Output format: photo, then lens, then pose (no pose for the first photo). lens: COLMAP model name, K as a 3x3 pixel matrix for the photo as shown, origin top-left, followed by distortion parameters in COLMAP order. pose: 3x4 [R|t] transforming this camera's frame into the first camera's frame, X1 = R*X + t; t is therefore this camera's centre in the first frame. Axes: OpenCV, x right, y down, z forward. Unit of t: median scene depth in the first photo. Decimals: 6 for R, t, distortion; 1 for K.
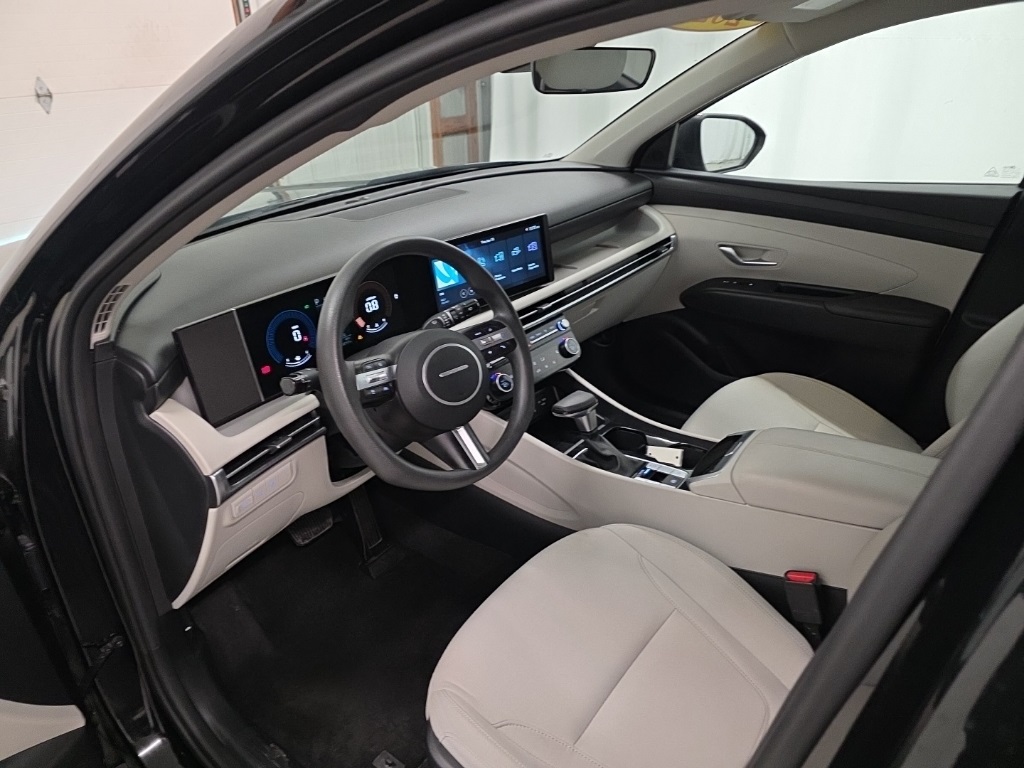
lens RADIAL K [[700.3, 0, 494.9], [0, 700.3, 397.6], [0, 0, 1]] dist [0.066223, -0.054549]
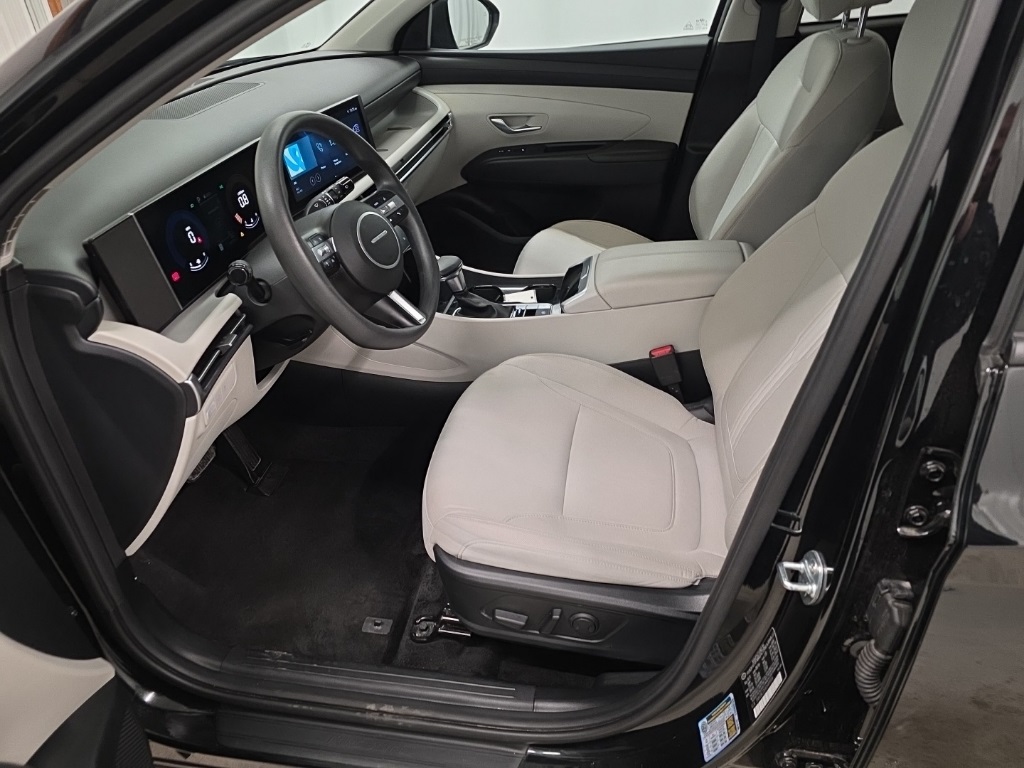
lens RADIAL K [[700.3, 0, 507.8], [0, 700.3, 386.3], [0, 0, 1]] dist [0.066223, -0.054549]
pose [[0.881725, -0.265326, 0.390081, -0.297027], [0.228222, 0.963559, 0.139531, 0.062148], [-0.412887, -0.034003, 0.910147, -0.047530]]
